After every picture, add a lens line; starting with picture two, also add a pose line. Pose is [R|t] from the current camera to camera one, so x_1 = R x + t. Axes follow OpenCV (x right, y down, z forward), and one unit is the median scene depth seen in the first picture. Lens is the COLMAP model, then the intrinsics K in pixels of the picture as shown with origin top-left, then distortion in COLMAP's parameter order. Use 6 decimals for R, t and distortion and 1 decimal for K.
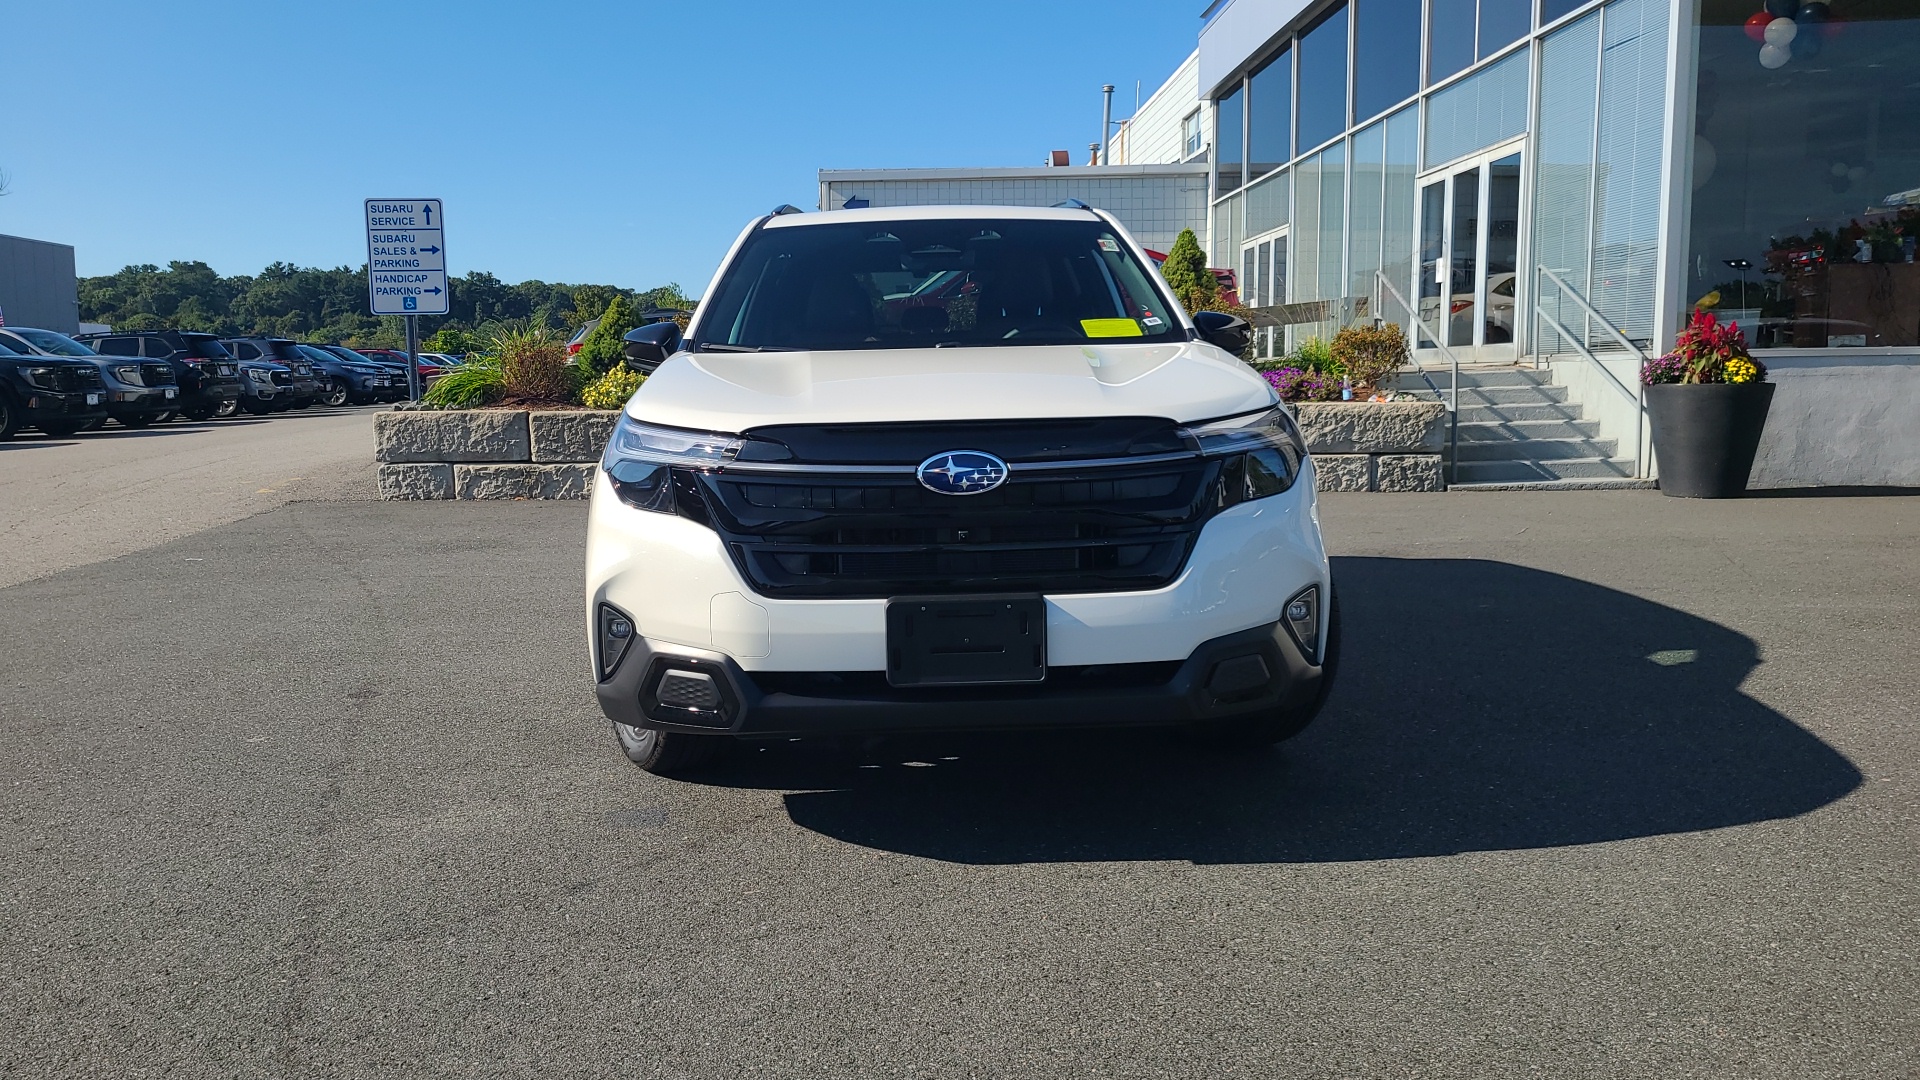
lens RADIAL K [[1476.1, 0, 960.0], [0, 1476.1, 540.0], [0, 0, 1]] dist [0.055716, -0.007335]
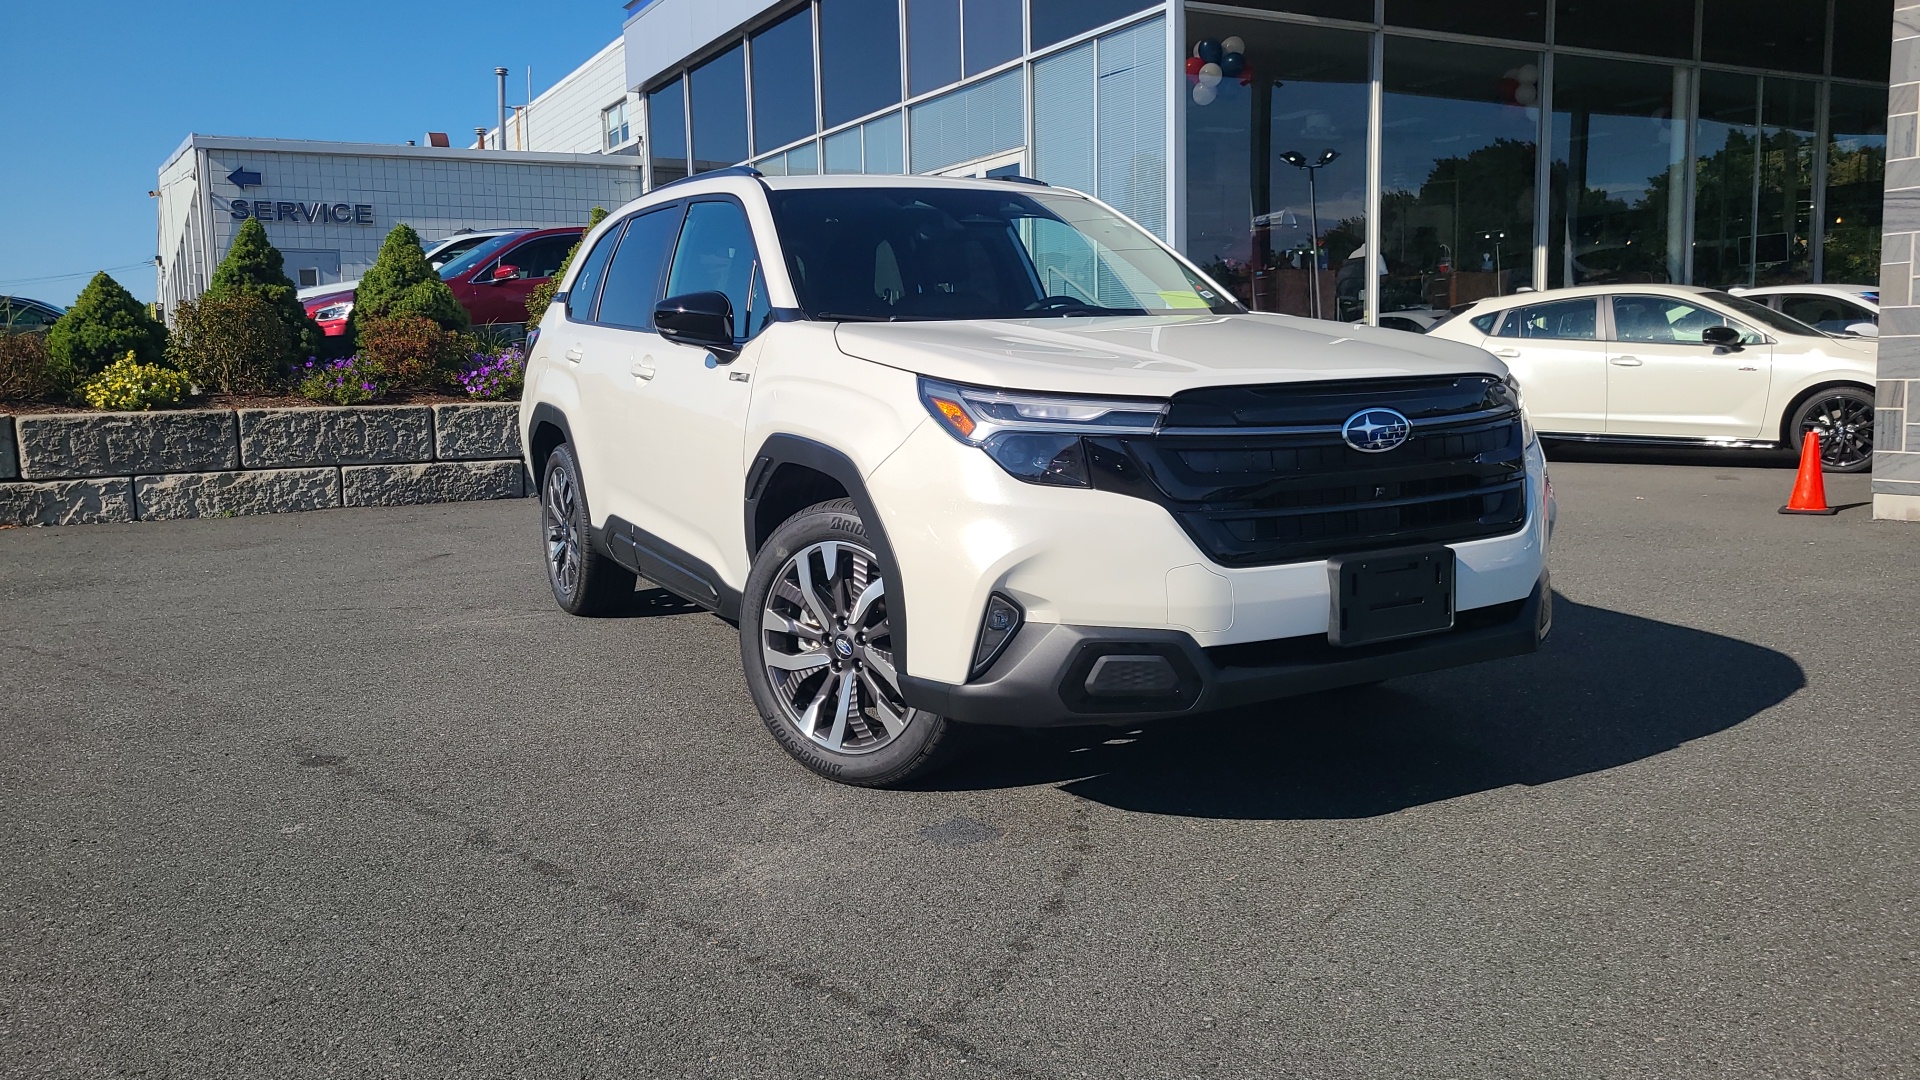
lens RADIAL K [[1457.1, 0, 935.7], [0, 1457.1, 546.9], [0, 0, 1]] dist [0.041032, -0.003593]
pose [[0.882094, -0.066832, 0.466309, -0.230294], [0.064630, 0.997694, 0.020732, -0.001920], [-0.466619, 0.011850, 0.884379, 0.080110]]
